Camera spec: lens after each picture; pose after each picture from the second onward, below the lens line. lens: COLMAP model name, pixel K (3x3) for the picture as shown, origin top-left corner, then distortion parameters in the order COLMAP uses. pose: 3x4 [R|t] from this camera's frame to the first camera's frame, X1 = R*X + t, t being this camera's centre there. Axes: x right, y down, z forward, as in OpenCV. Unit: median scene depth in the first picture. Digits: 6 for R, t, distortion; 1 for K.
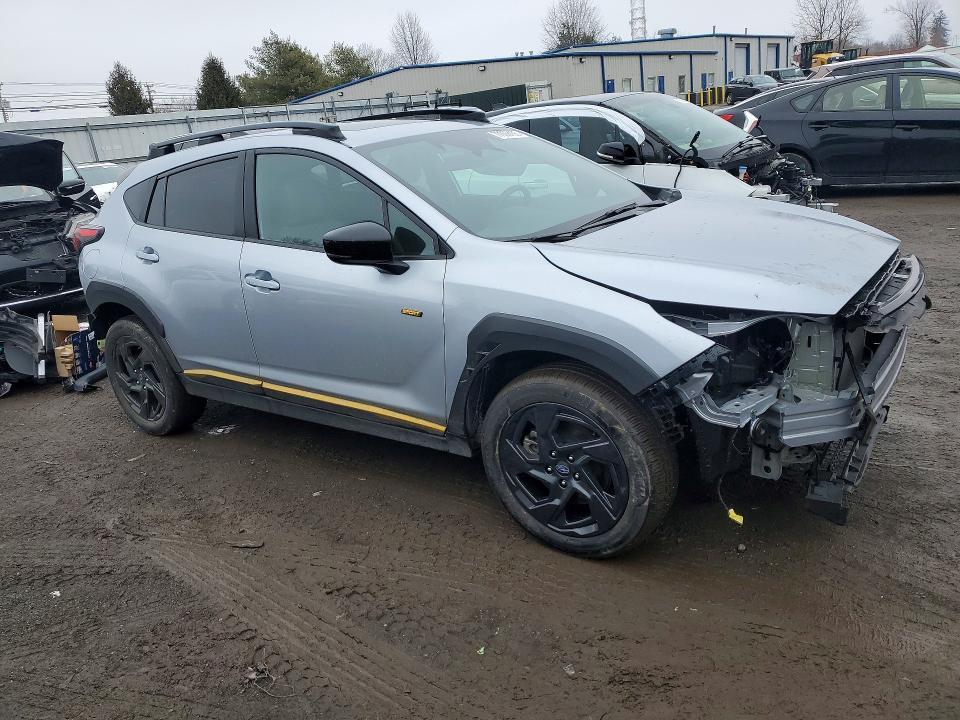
lens RADIAL K [[762.1, 0, 480.0], [0, 762.1, 360.0], [0, 0, 1]] dist [0.004923, 0.006099]
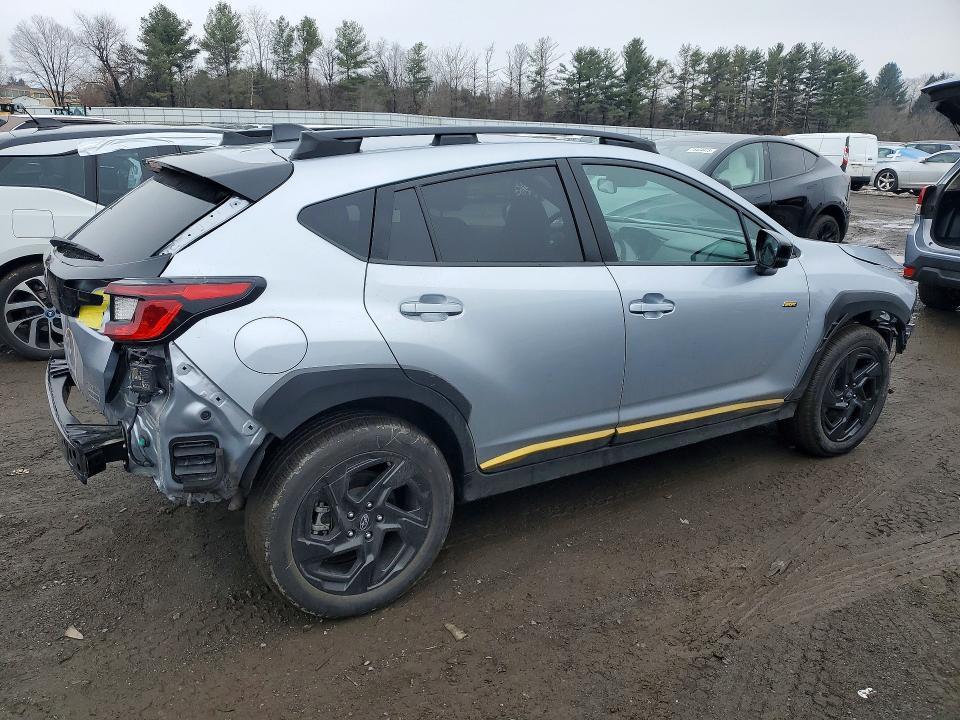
lens RADIAL K [[730.4, 0, 480.0], [0, 730.4, 360.0], [0, 0, 1]] dist [0.000791, -0.000841]
pose [[0.389748, -0.155213, 0.907747, -1.143037], [0.237225, 0.969351, 0.063892, -0.142634], [-0.889843, 0.190439, 0.414623, 0.835129]]
